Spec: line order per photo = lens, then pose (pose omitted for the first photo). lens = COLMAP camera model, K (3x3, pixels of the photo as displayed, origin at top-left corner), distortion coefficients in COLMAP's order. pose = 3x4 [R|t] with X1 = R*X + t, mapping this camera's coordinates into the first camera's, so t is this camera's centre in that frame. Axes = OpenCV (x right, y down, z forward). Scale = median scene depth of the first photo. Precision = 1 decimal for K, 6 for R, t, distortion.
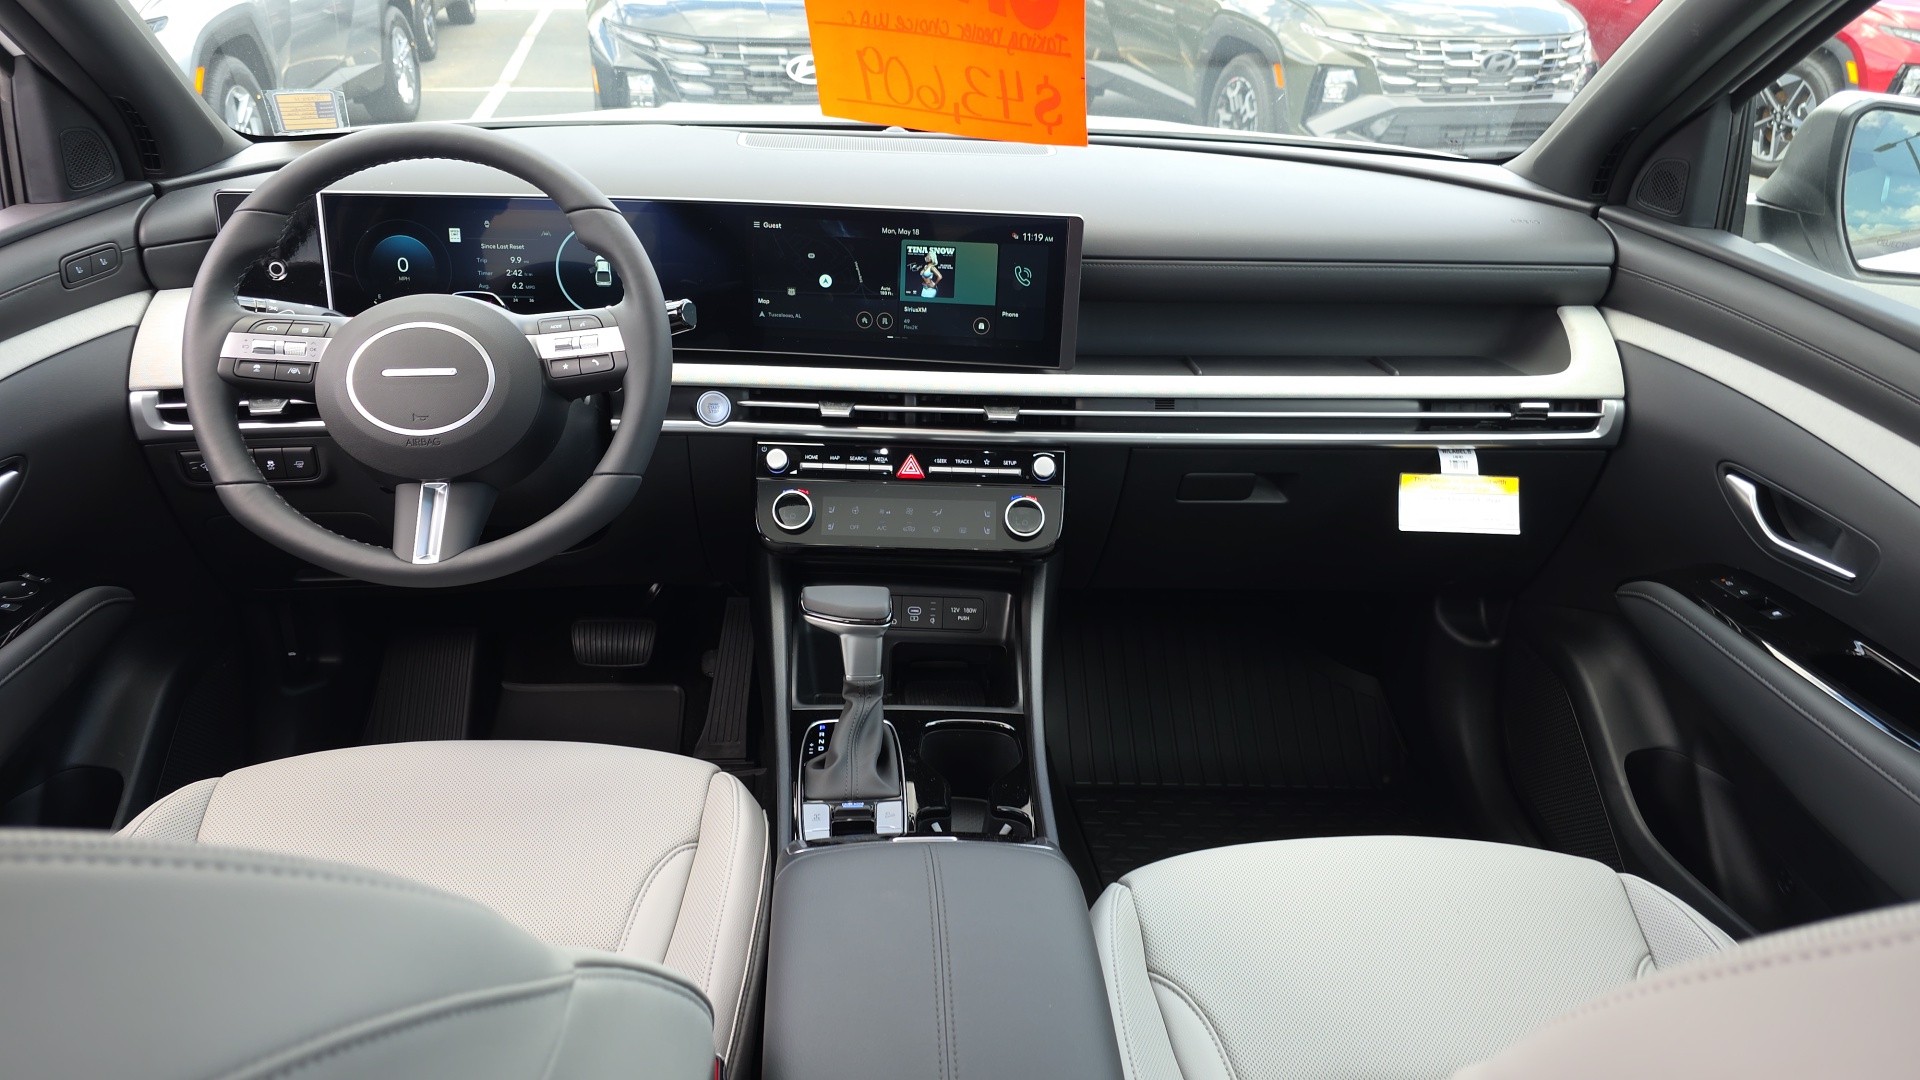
lens RADIAL K [[1304.4, 0, 943.1], [0, 1304.4, 532.6], [0, 0, 1]] dist [0.087243, -0.103989]
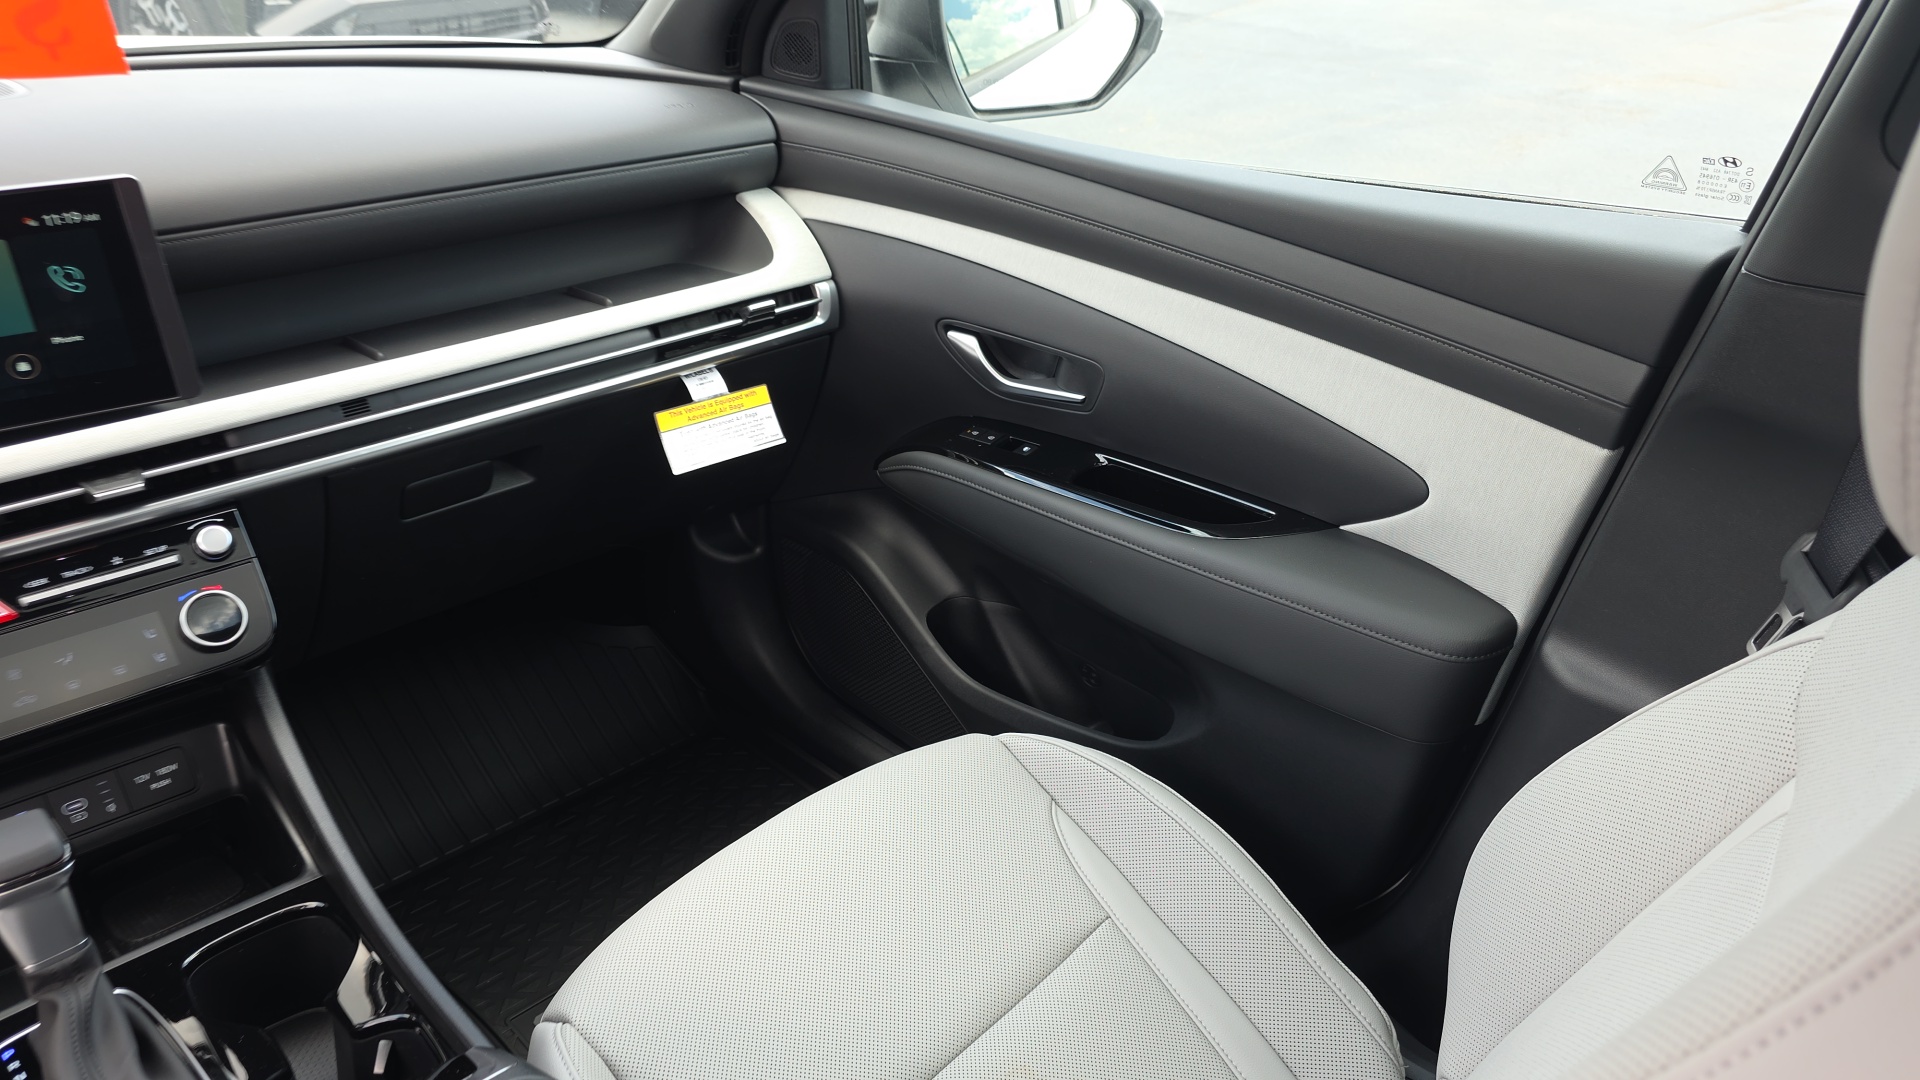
lens RADIAL K [[1304.2, 0, 962.0], [0, 1304.2, 549.2], [0, 0, 1]] dist [0.062261, -0.064287]
pose [[0.735765, -0.331724, 0.590431, -0.046269], [0.282797, 0.942667, 0.177215, -0.057423], [-0.615367, 0.036583, 0.787392, 0.197845]]
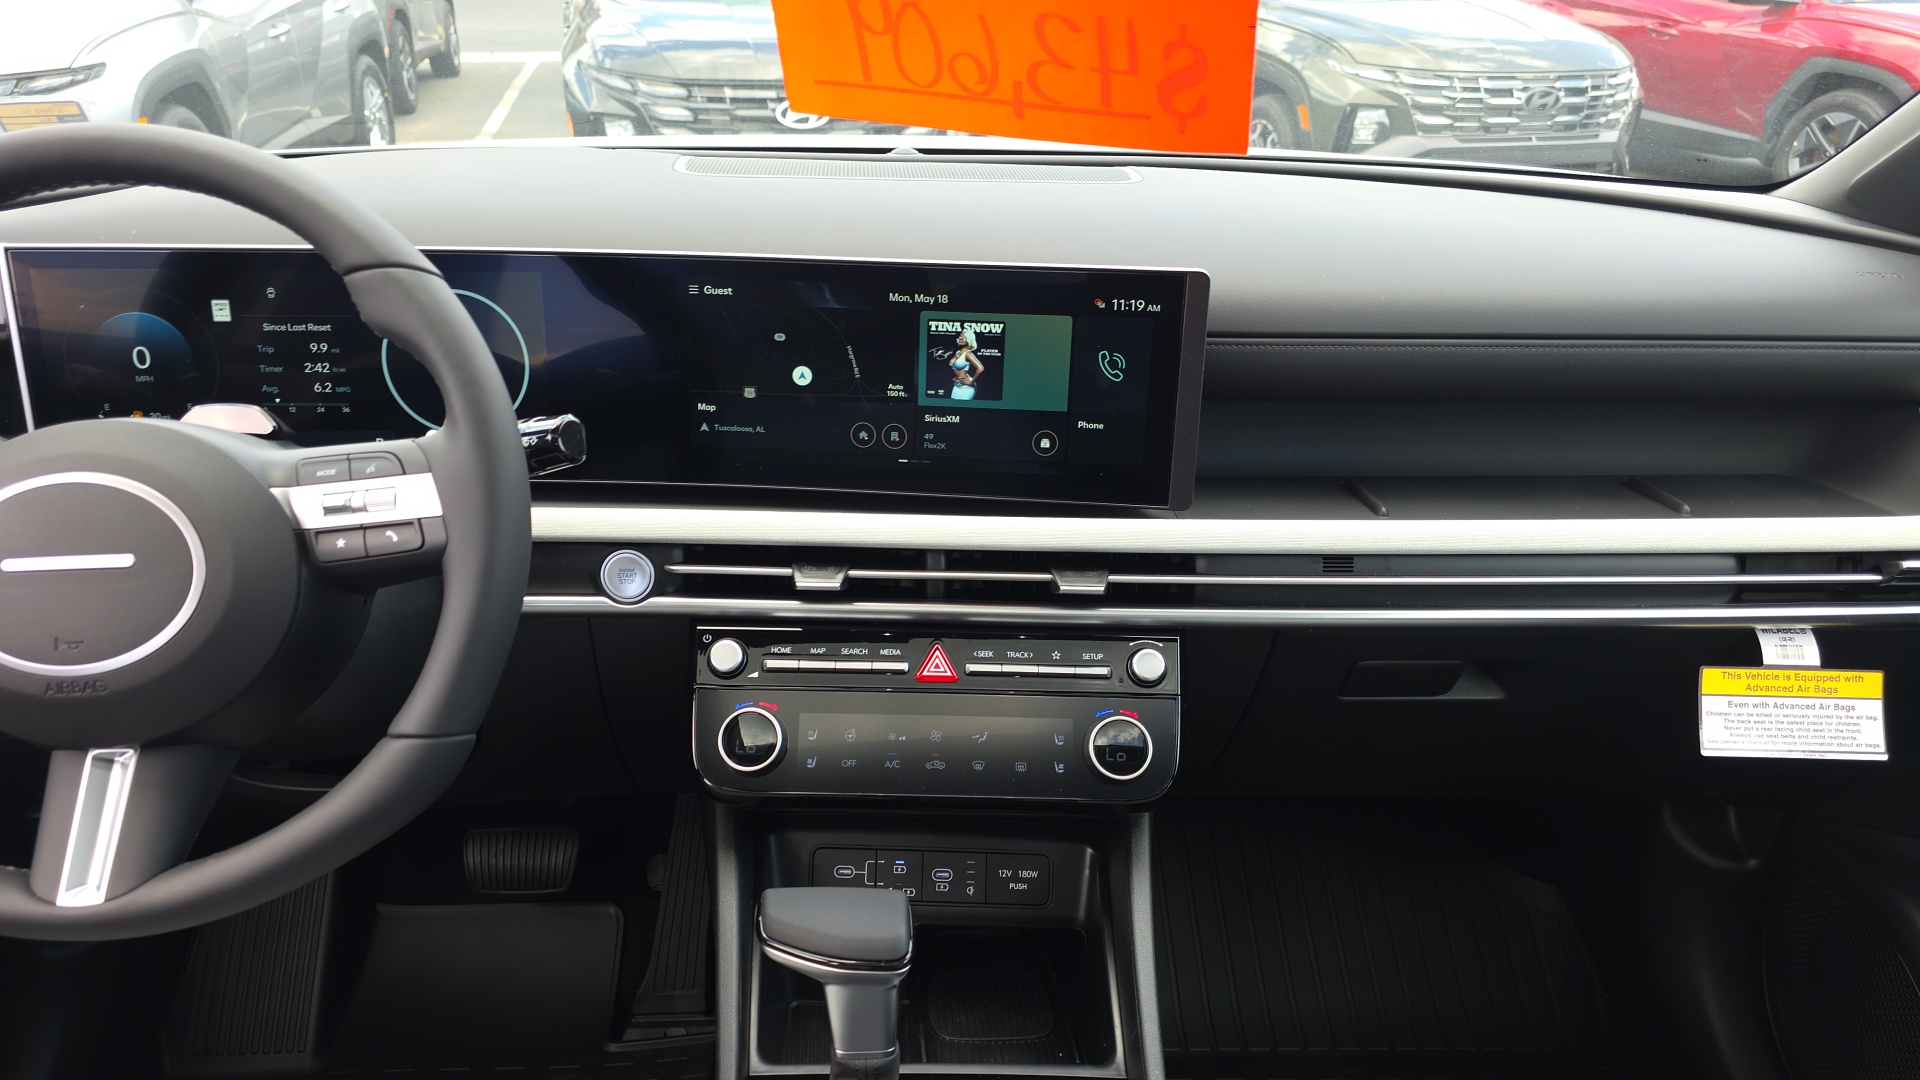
lens RADIAL K [[1297.2, 0, 935.6], [0, 1297.2, 572.5], [0, 0, 1]] dist [0.085149, -0.104138]
pose [[0.999959, -0.007913, -0.004310, -0.022352], [0.007877, 0.999934, -0.008314, -0.090347], [0.004376, 0.008280, 0.999956, 0.364425]]
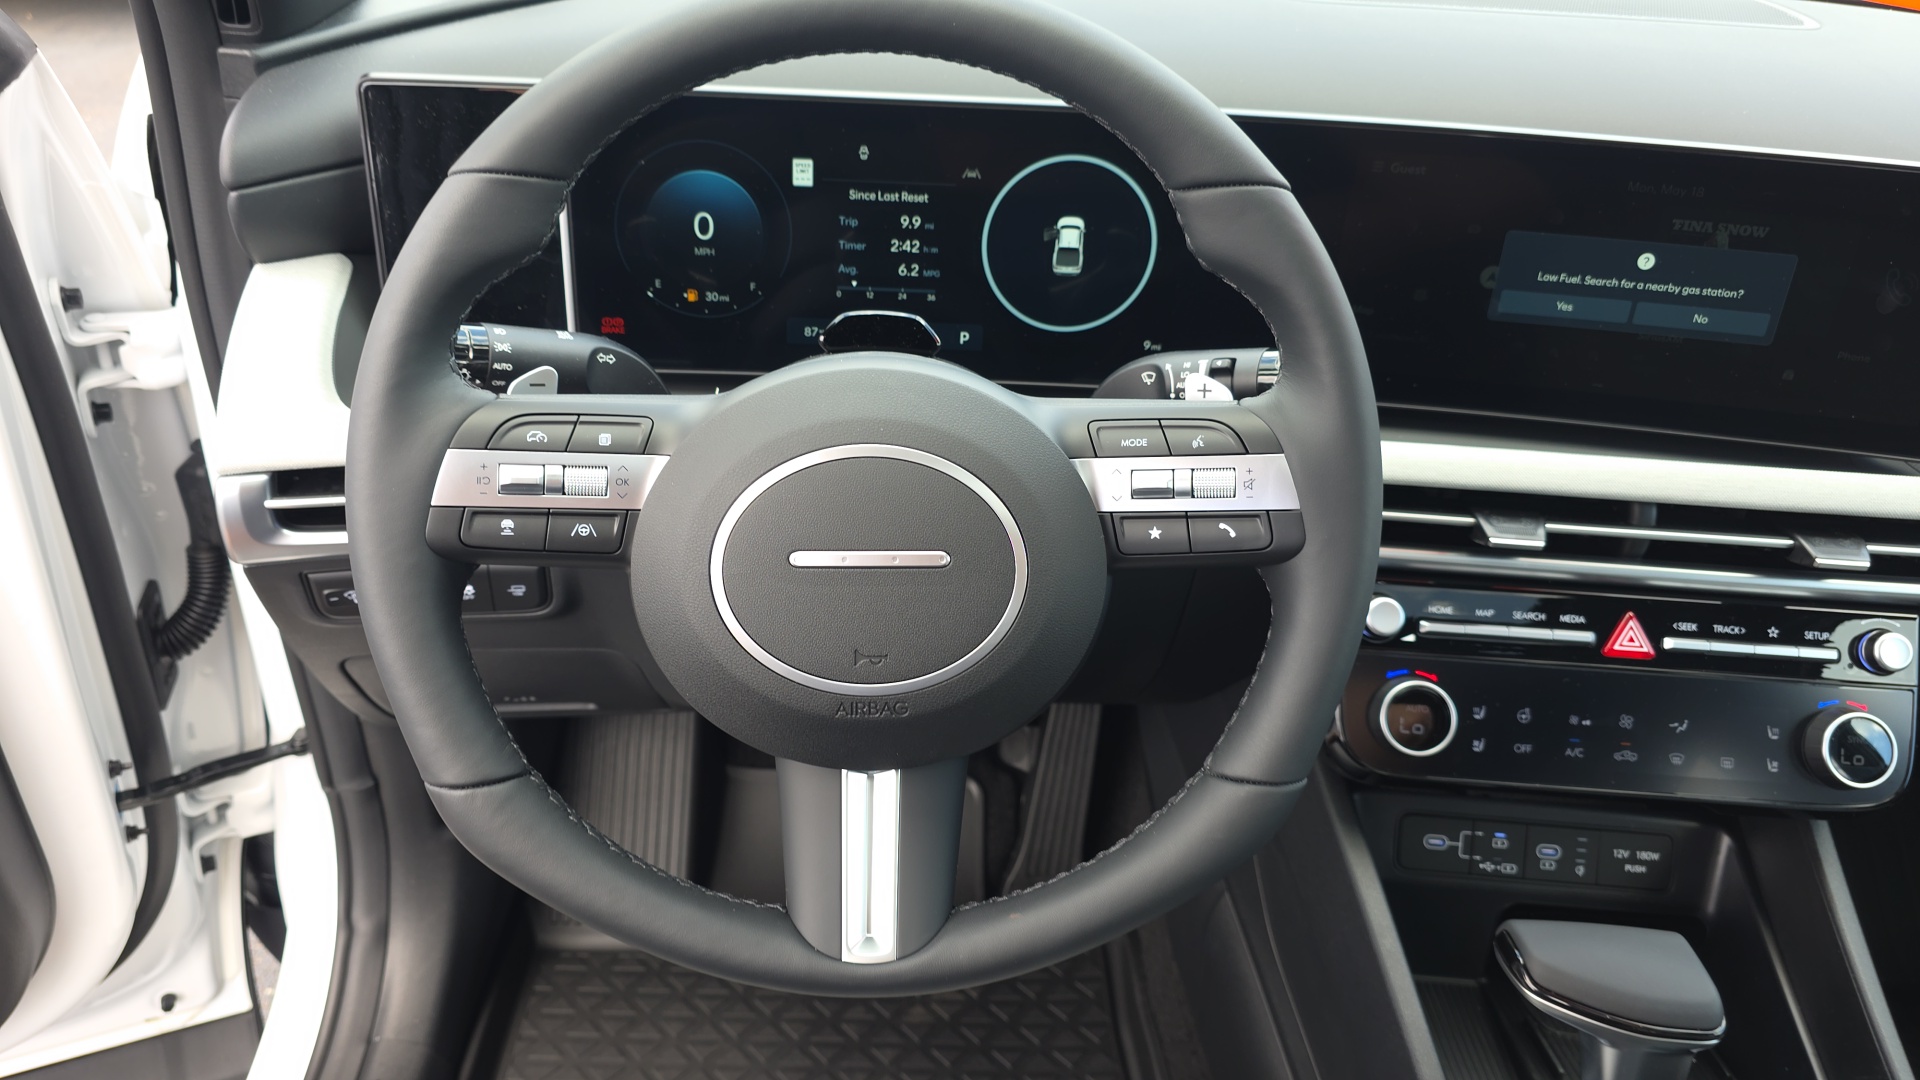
lens RADIAL K [[1315.5, 0, 935.7], [0, 1315.5, 526.3], [0, 0, 1]] dist [0.045072, -0.047091]
pose [[0.999068, 0.039166, -0.018123, -0.301233], [-0.036255, 0.989511, 0.139833, -0.160965], [0.023410, -0.139045, 0.990009, 0.459568]]
